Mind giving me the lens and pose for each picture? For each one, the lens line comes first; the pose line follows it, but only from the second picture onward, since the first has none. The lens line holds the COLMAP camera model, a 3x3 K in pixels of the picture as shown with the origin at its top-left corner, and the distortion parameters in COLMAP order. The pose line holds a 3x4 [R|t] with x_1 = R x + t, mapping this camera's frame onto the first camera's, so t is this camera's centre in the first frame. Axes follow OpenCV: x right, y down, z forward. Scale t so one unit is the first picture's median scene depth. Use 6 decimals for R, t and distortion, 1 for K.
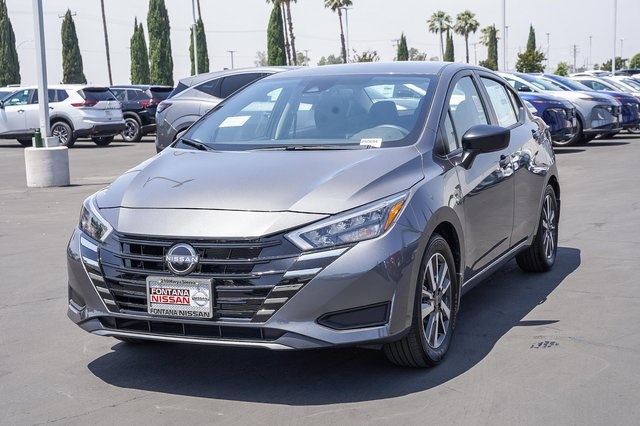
lens RADIAL K [[994.7, 0, 317.4], [0, 994.7, 215.2], [0, 0, 1]] dist [0.155771, 0.000000]
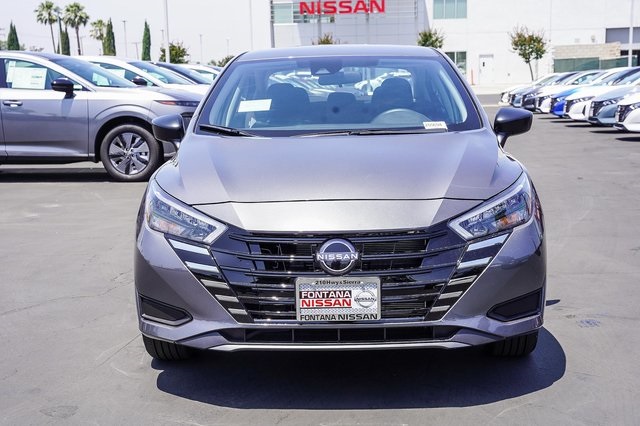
lens RADIAL K [[994.7, 0, 320.0], [0, 994.7, 213.9], [0, 0, 1]] dist [0.155771, 0.000000]
pose [[0.924296, -0.042355, 0.379319, -0.482176], [0.041208, 0.999088, 0.011148, -0.004577], [-0.379445, 0.005327, 0.925199, 0.183995]]
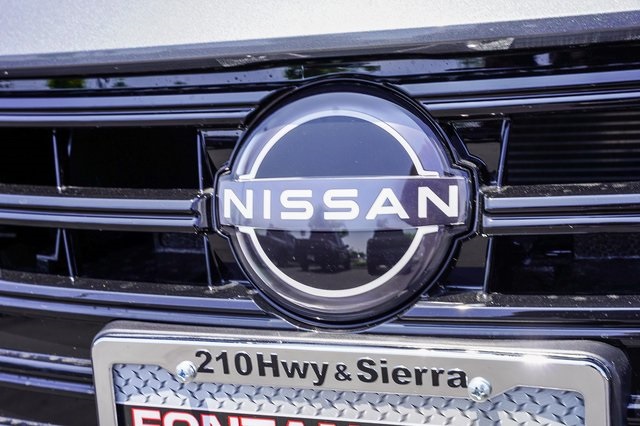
lens RADIAL K [[1093.7, 0, 321.4], [0, 1093.7, 212.2], [0, 0, 1]] dist [-0.043057, 0.000000]
pose [[0.998584, -0.039644, 0.035461, -0.142745], [0.038619, 0.998829, 0.029149, 0.040246], [-0.036575, -0.027738, 0.998946, 0.840214]]
